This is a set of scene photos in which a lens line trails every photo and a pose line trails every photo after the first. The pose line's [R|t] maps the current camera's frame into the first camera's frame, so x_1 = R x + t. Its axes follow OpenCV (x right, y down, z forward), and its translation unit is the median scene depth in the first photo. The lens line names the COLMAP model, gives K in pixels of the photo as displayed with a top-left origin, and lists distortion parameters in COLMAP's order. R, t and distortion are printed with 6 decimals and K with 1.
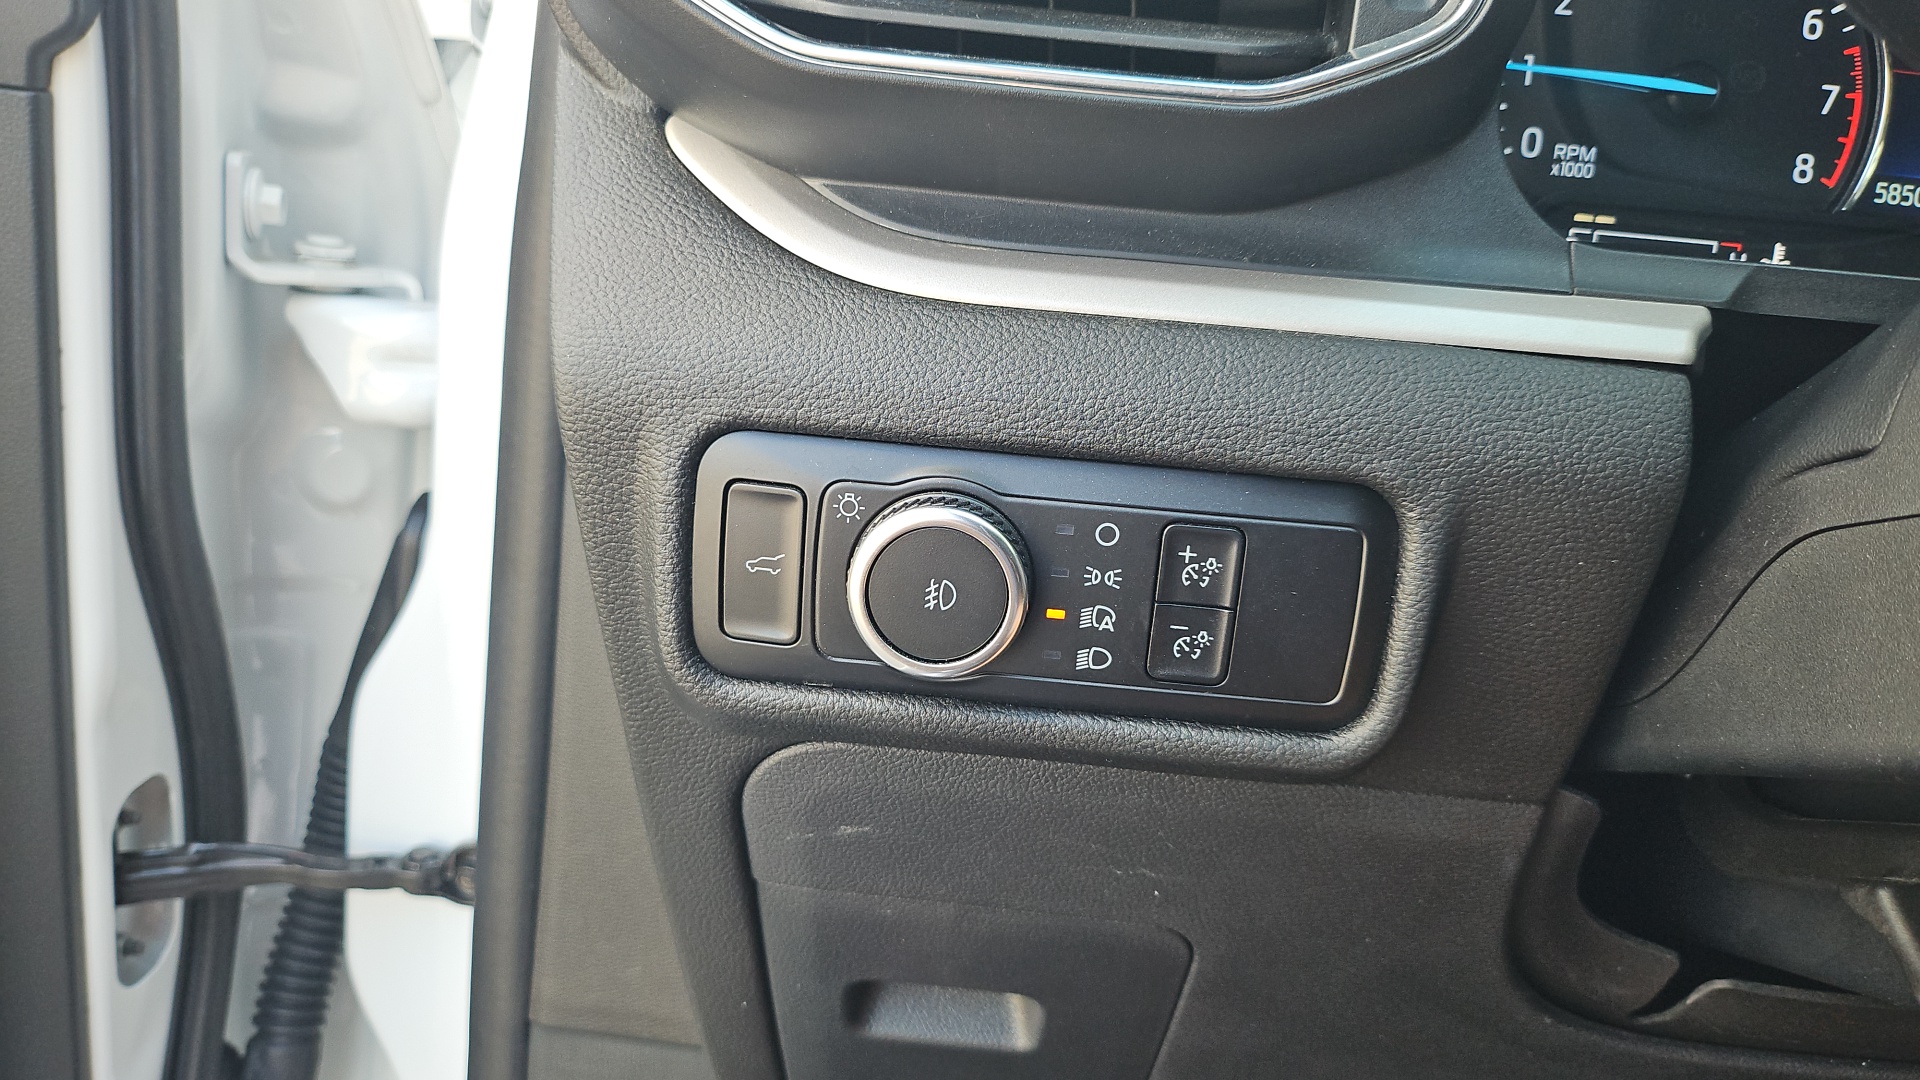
lens RADIAL K [[1378.5, 0, 971.4], [0, 1378.5, 542.2], [0, 0, 1]] dist [0.008303, 0.001281]
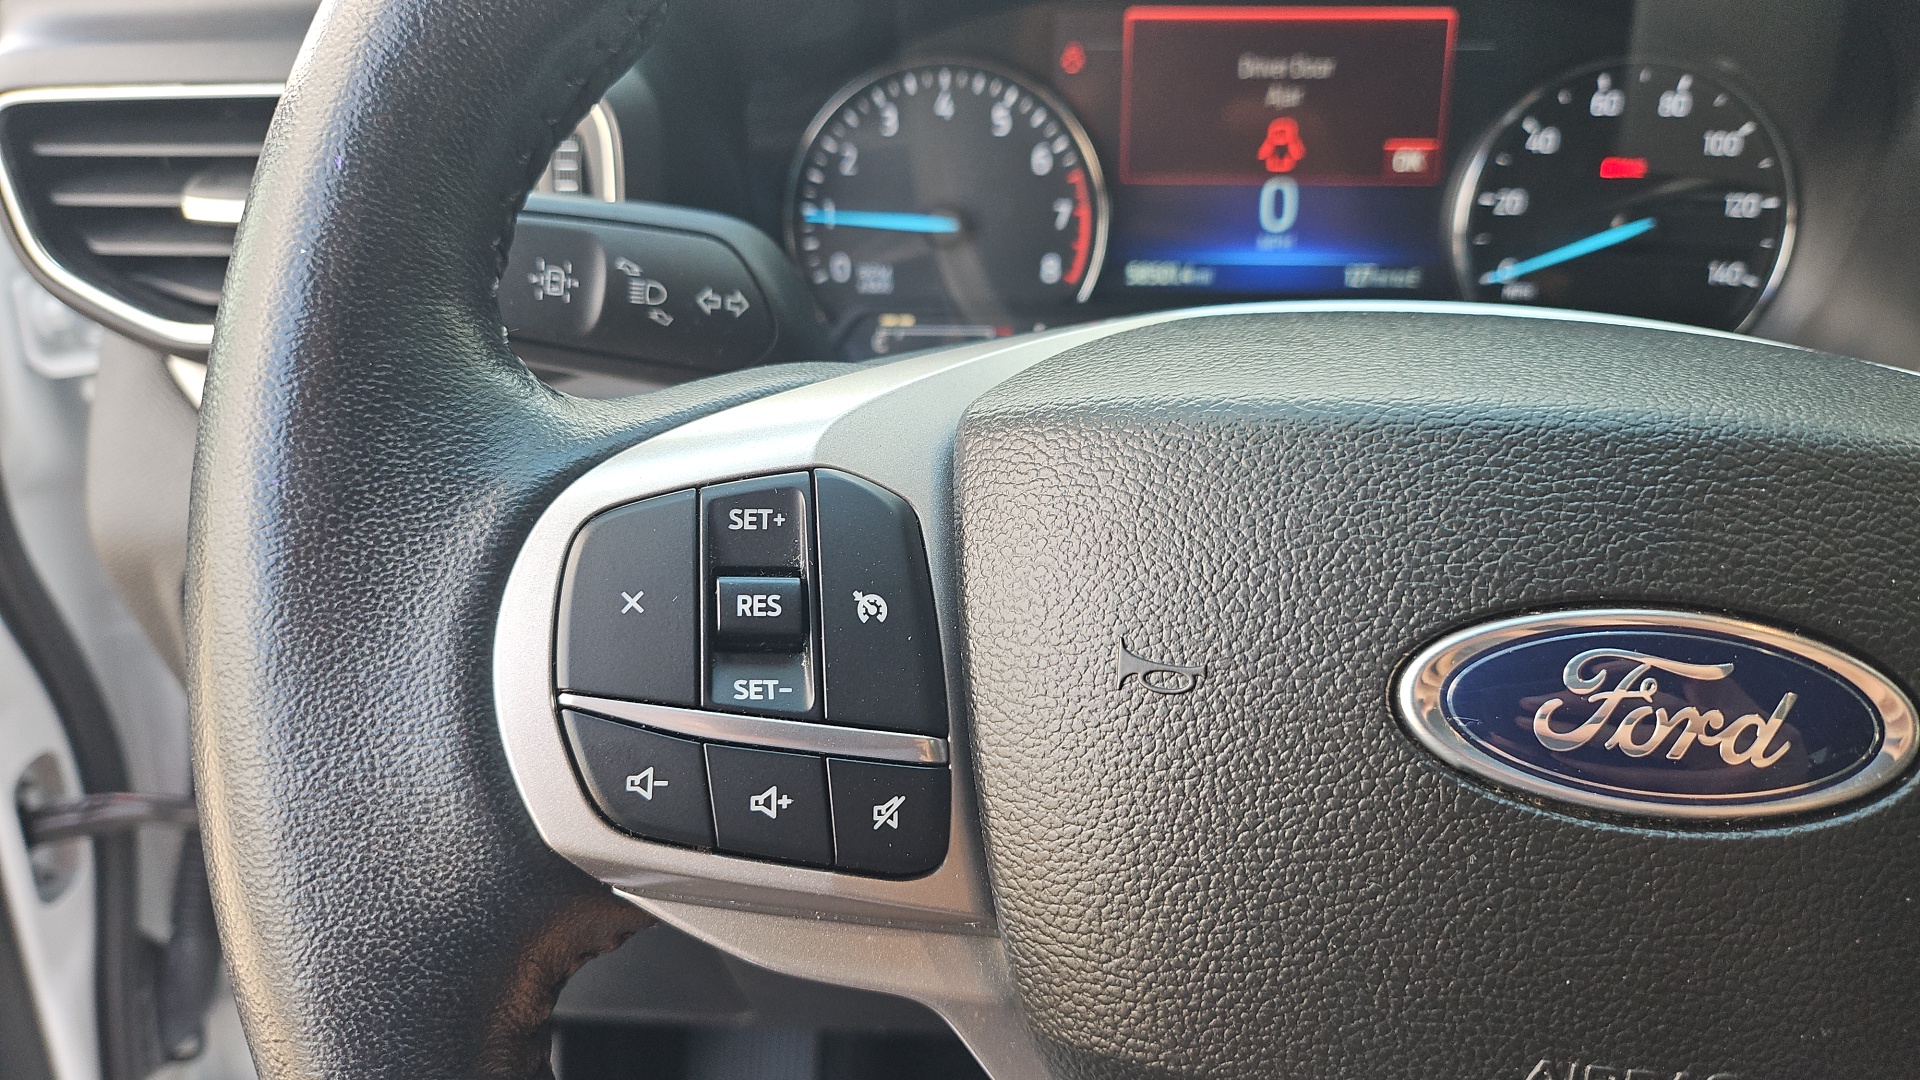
lens RADIAL K [[1382.1, 0, 928.0], [0, 1382.1, 543.6], [0, 0, 1]] dist [0.030043, -0.065258]
pose [[0.993835, -0.070642, -0.085454, 0.578602], [0.079998, 0.990535, 0.111542, -0.166446], [0.076766, -0.117690, 0.990079, -0.343529]]
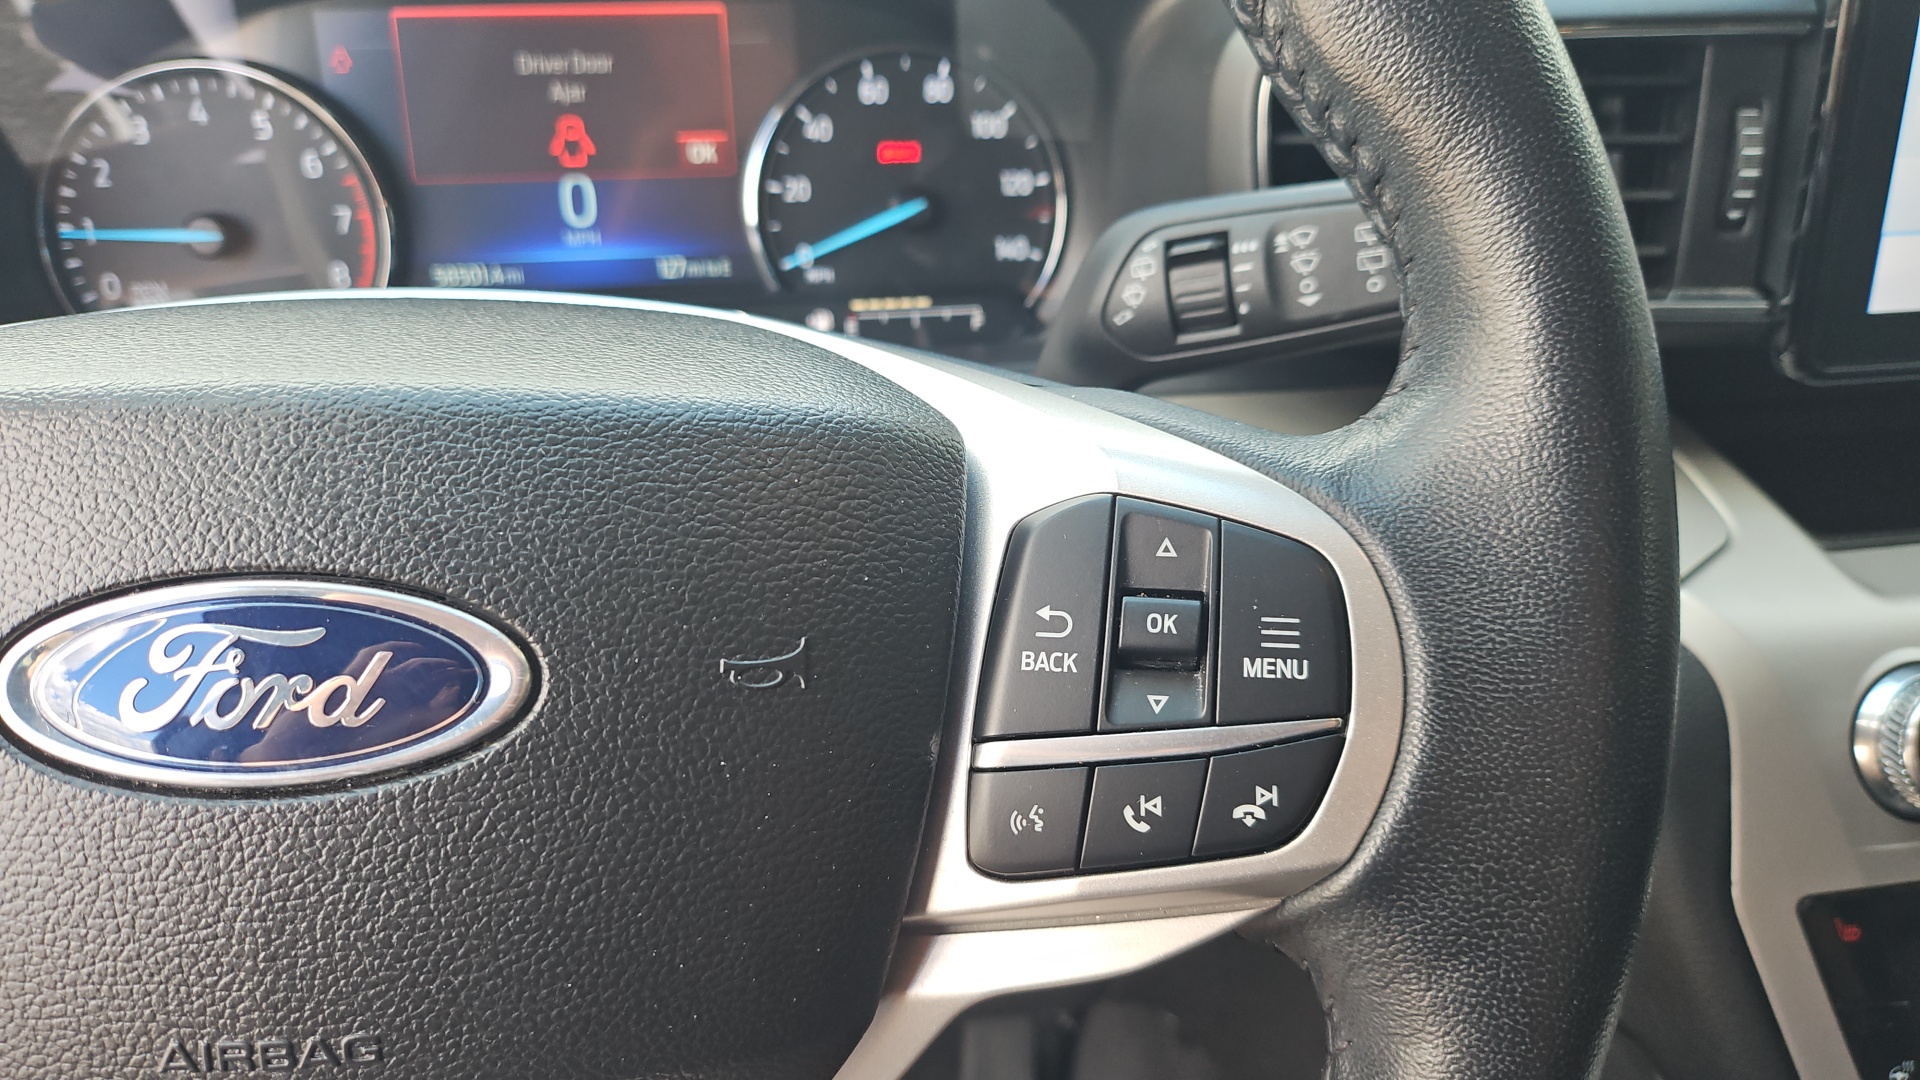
lens RADIAL K [[1395.2, 0, 960.0], [0, 1395.2, 540.0], [0, 0, 1]] dist [0.000320, -0.034810]
pose [[0.982986, -0.154622, 0.099151, 0.996275], [0.142139, 0.982228, 0.122577, -0.106296], [-0.116342, -0.106398, 0.987494, -0.356762]]
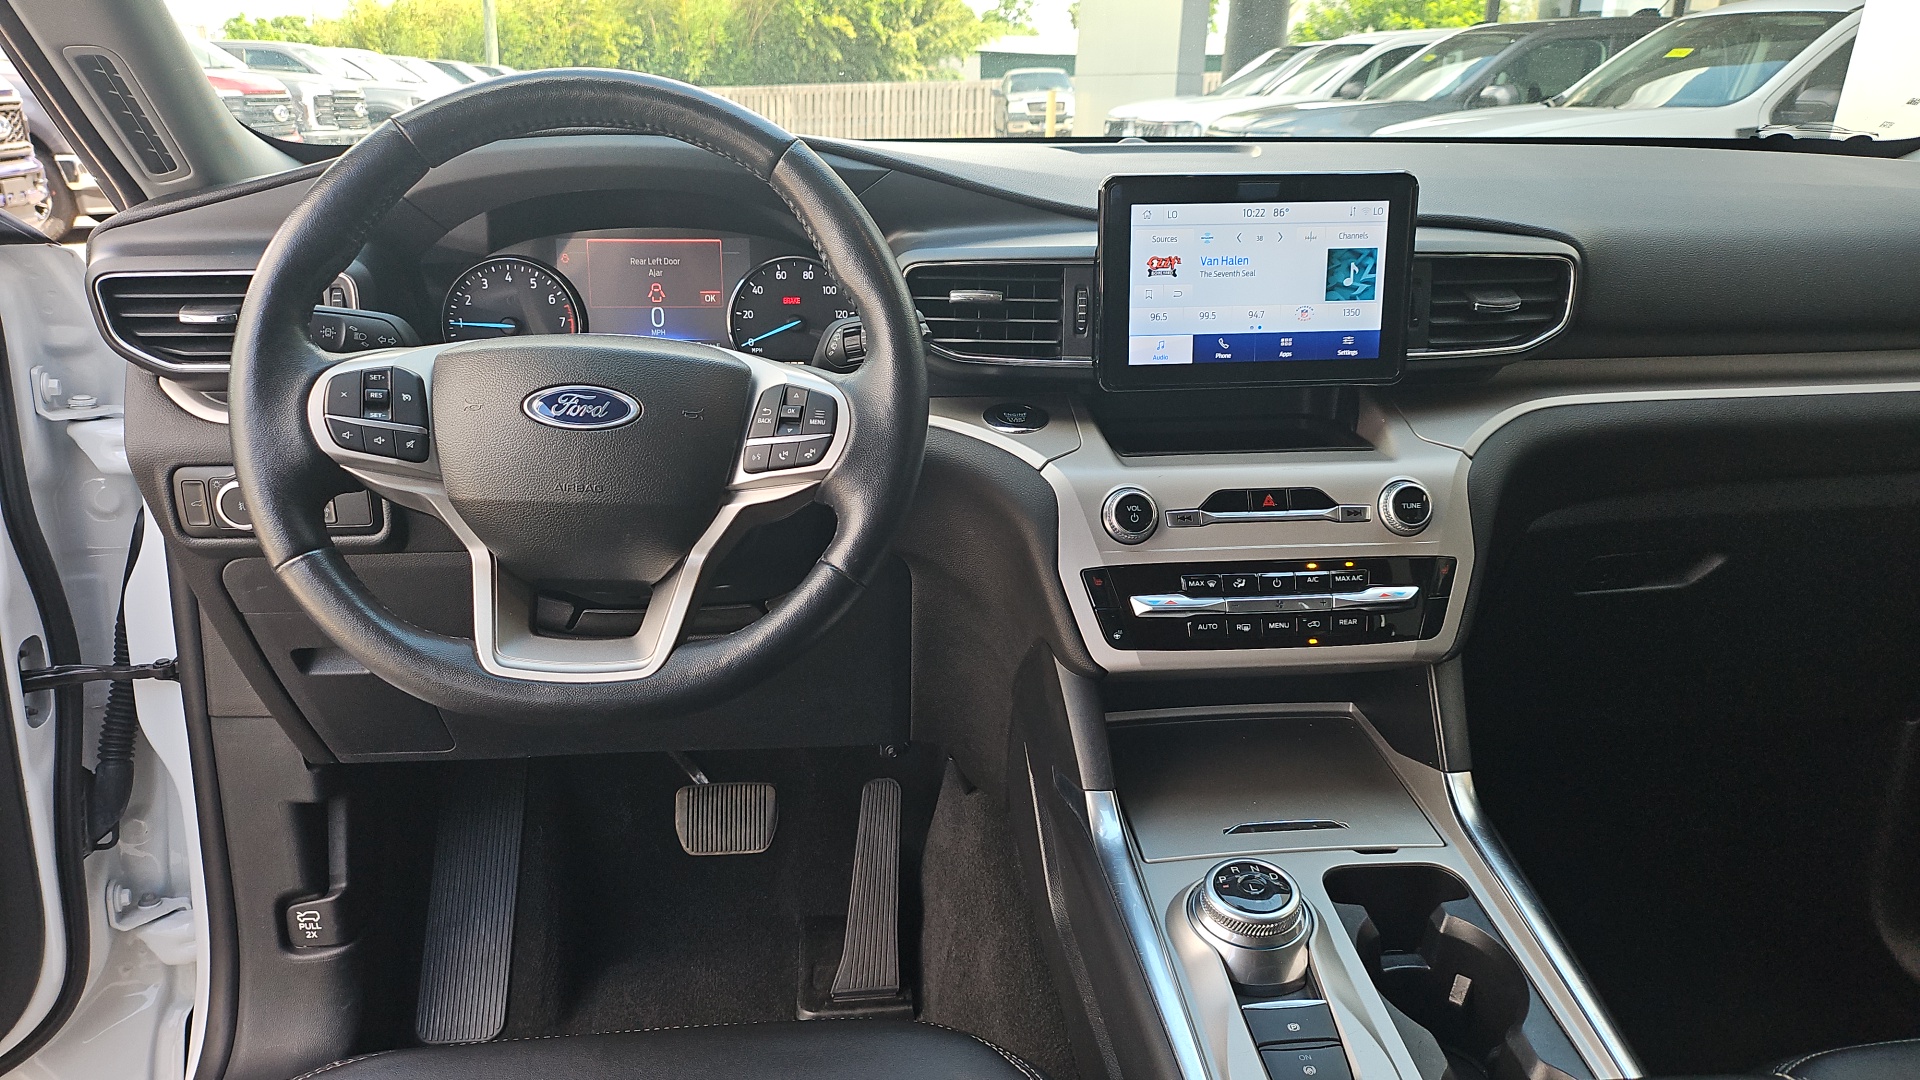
lens RADIAL K [[1311.7, 0, 972.0], [0, 1311.7, 535.0], [0, 0, 1]] dist [0.002347, -0.002611]
pose [[0.989307, -0.115886, 0.088553, 1.209853], [0.114486, 0.993208, 0.020754, 0.204771], [-0.090357, -0.010394, 0.995855, -2.036602]]
